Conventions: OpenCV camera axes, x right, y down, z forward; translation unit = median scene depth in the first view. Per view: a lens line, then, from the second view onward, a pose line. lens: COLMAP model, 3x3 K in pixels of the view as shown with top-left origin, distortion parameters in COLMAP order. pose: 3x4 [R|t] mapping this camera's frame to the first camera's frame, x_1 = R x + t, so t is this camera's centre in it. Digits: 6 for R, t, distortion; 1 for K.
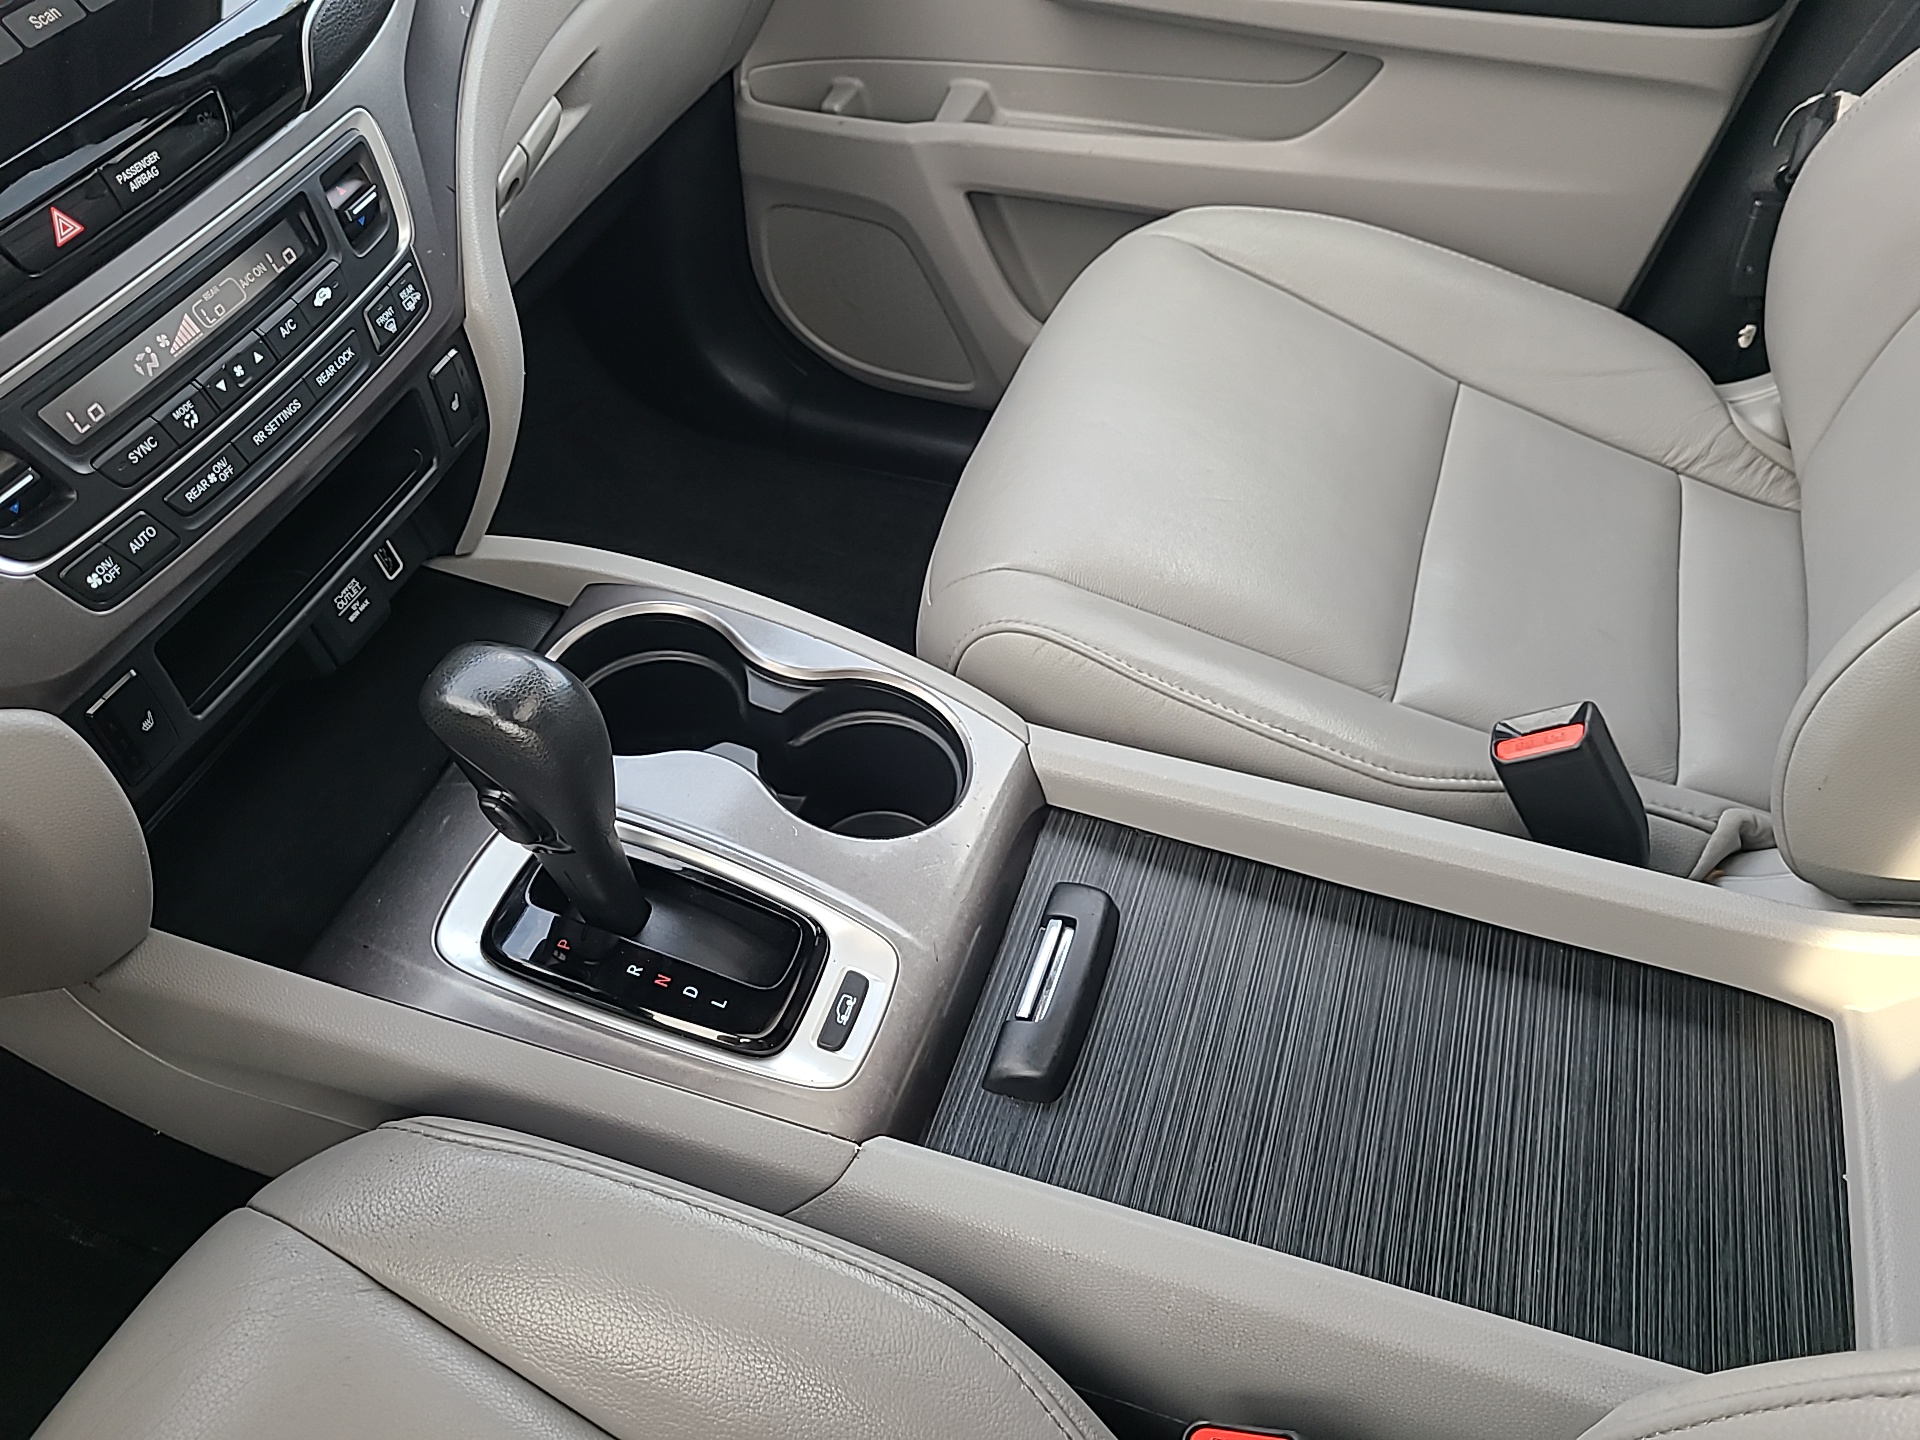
lens RADIAL K [[1489.4, 0, 941.7], [0, 1489.4, 710.3], [0, 0, 1]] dist [0.029061, -0.007534]
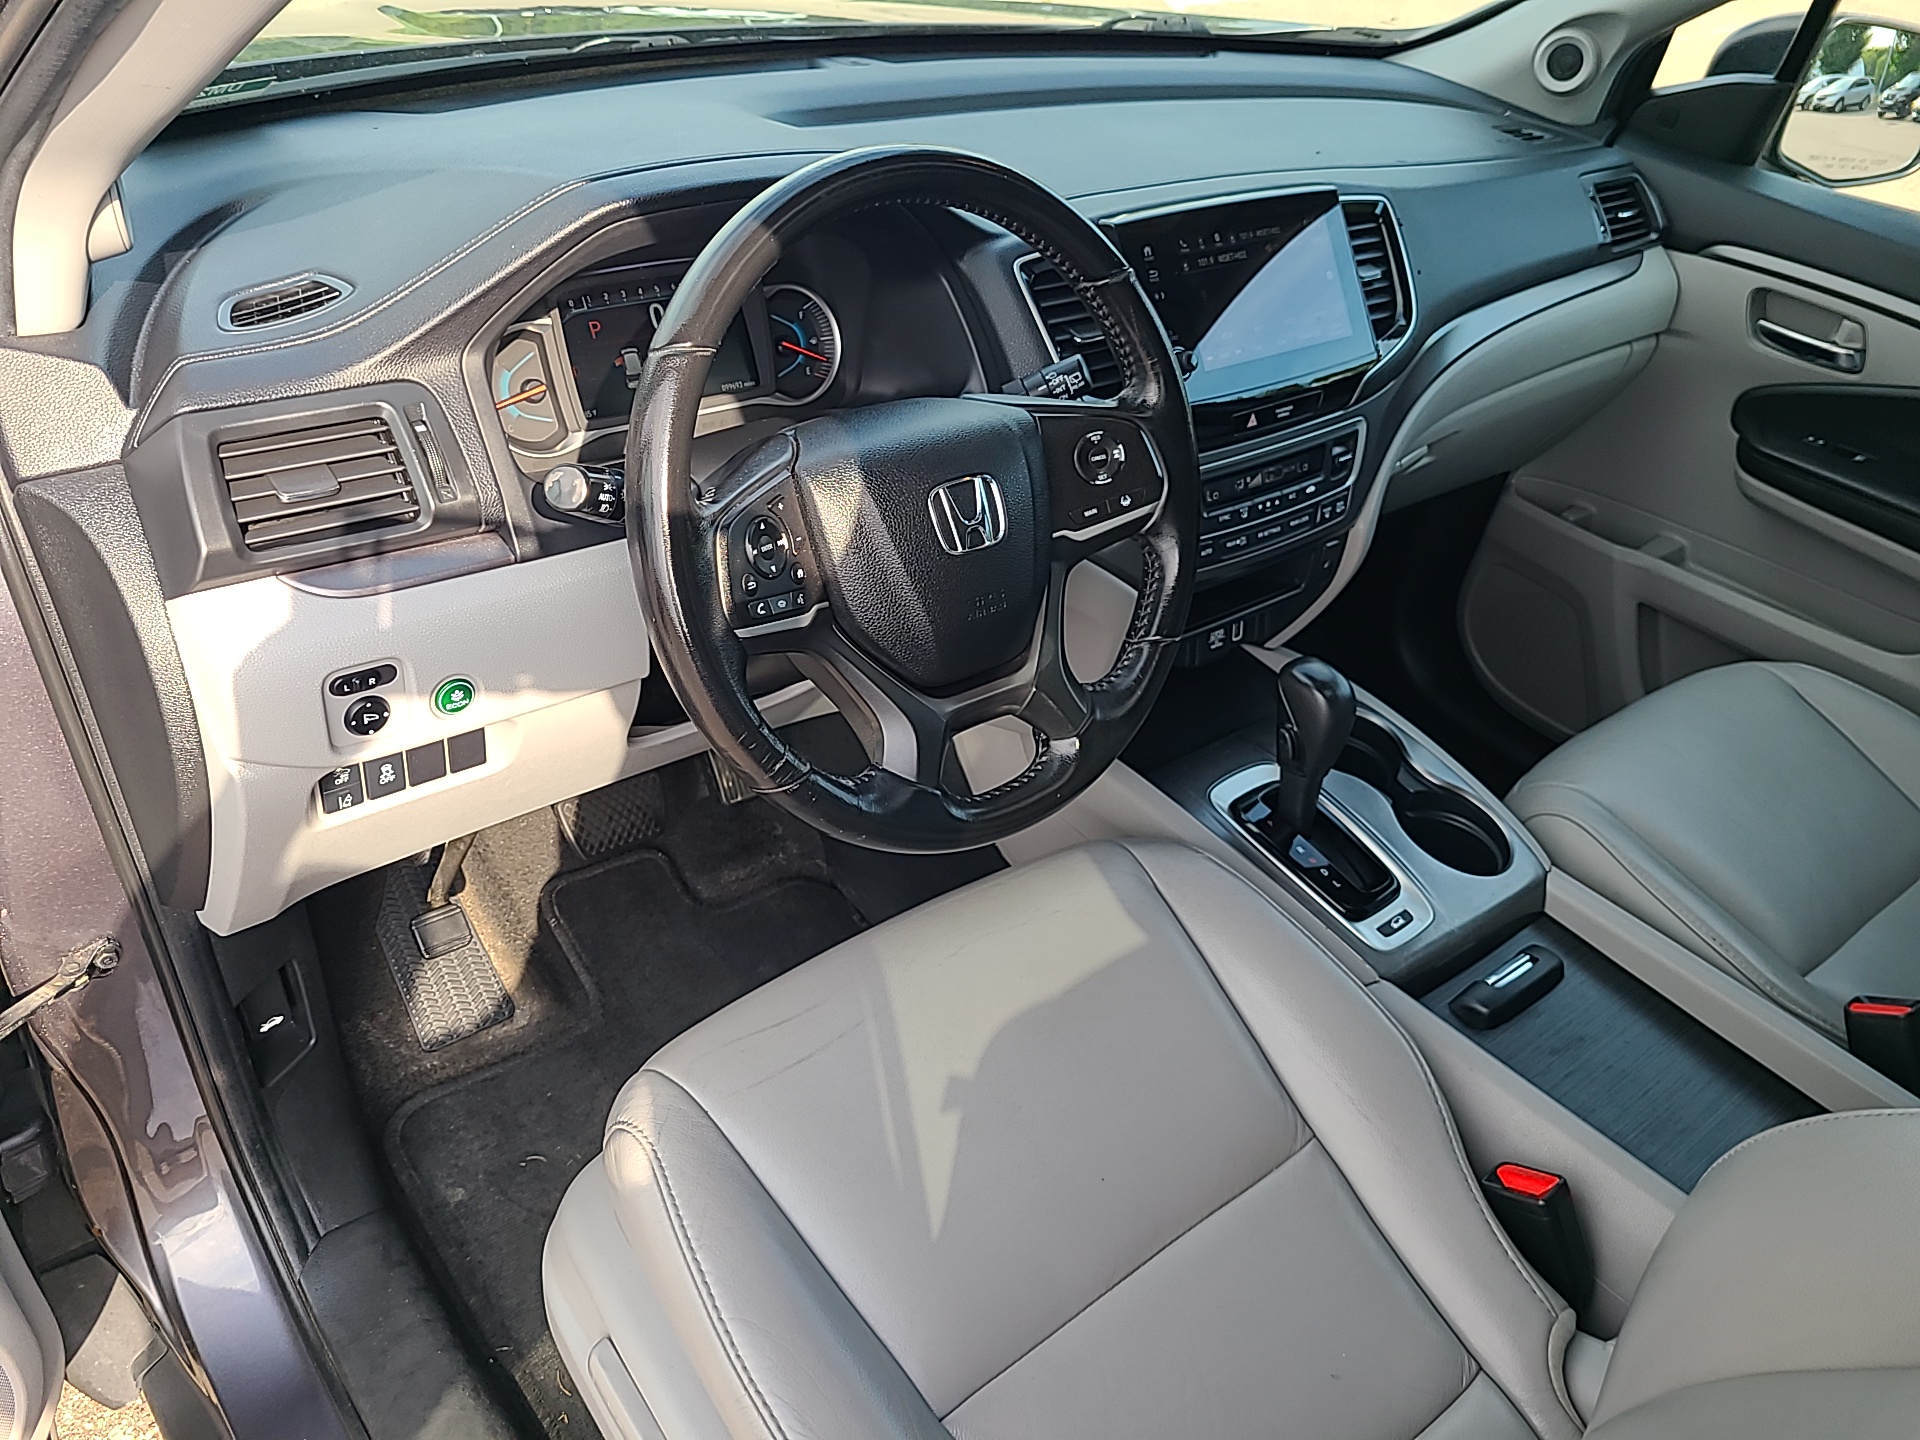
lens RADIAL K [[1448.1, 0, 930.1], [0, 1448.1, 701.4], [0, 0, 1]] dist [0.061312, 0.003261]
pose [[0.839162, 0.405414, -0.362556, -0.008584], [-0.475115, 0.870875, -0.125868, 0.461318], [0.264713, 0.277879, 0.923423, -0.872080]]
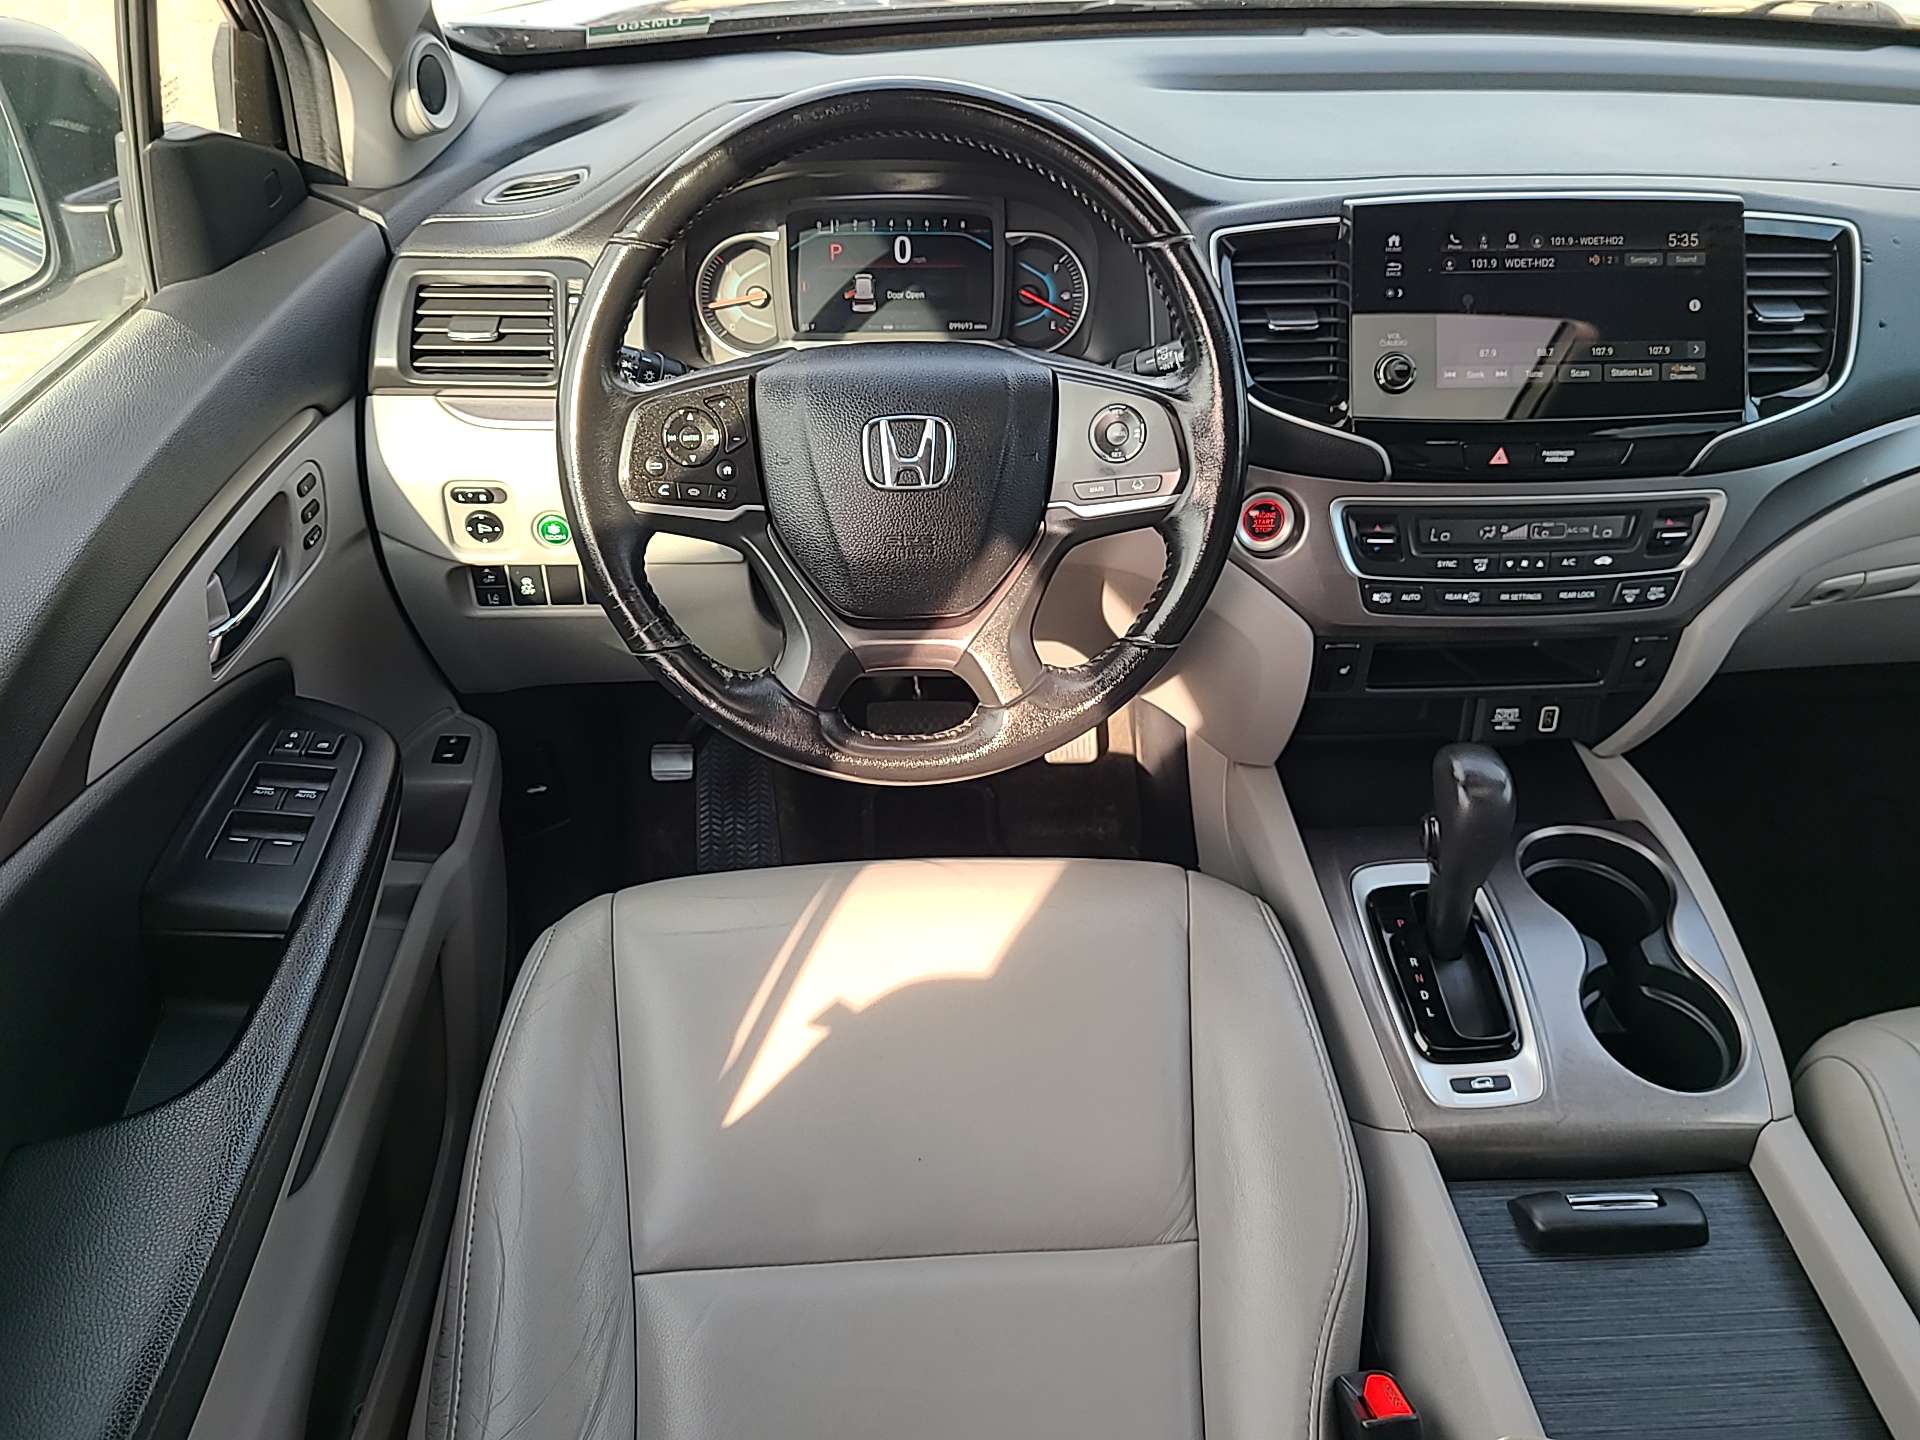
lens RADIAL K [[1489.4, 0, 941.7], [0, 1489.4, 710.3], [0, 0, 1]] dist [0.029061, -0.007534]
pose [[0.384081, 0.588956, -0.711065, 0.572490], [-0.687668, 0.696380, 0.205349, 0.004969], [0.616113, 0.410105, 0.672472, -0.495996]]
